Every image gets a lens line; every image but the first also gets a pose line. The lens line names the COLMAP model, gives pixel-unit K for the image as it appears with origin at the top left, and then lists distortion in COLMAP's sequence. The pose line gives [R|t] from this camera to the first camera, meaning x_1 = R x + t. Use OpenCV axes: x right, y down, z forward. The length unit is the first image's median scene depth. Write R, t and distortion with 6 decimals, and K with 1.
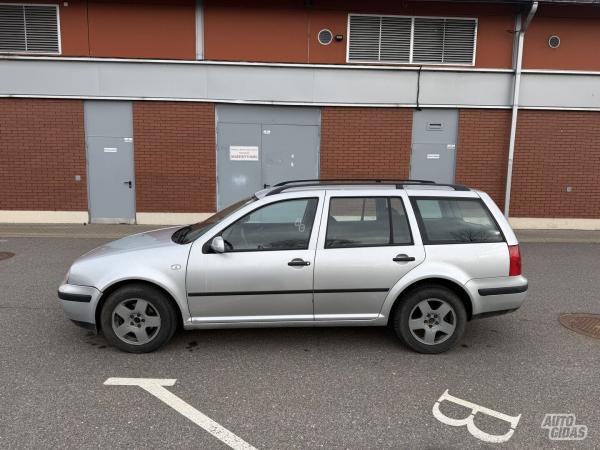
lens RADIAL K [[427.8, 0, 302.4], [0, 427.8, 227.5], [0, 0, 1]] dist [0.035812, -0.042565]
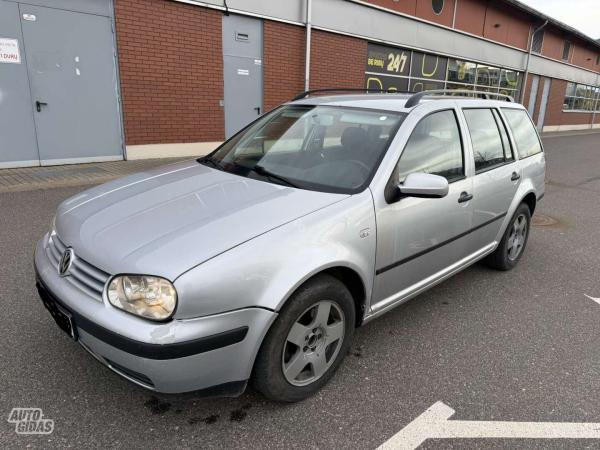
lens RADIAL K [[427.8, 0, 302.4], [0, 427.8, 227.5], [0, 0, 1]] dist [0.035812, -0.042565]
pose [[0.730235, -0.183119, 0.658197, -0.637034], [0.070953, 0.978527, 0.193520, -0.027304], [-0.679501, -0.094614, 0.727548, 0.548750]]
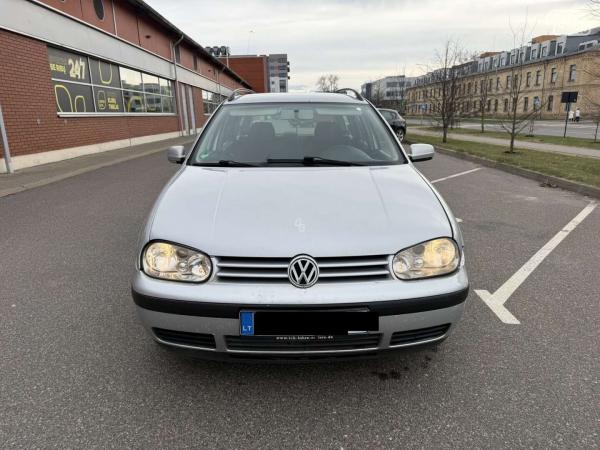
lens RADIAL K [[427.8, 0, 302.4], [0, 427.8, 227.5], [0, 0, 1]] dist [0.035812, -0.042565]
pose [[-0.010945, -0.271332, 0.962423, -0.913045], [0.160402, 0.949541, 0.269525, -0.072953], [-0.986991, 0.157325, 0.033129, 1.033987]]
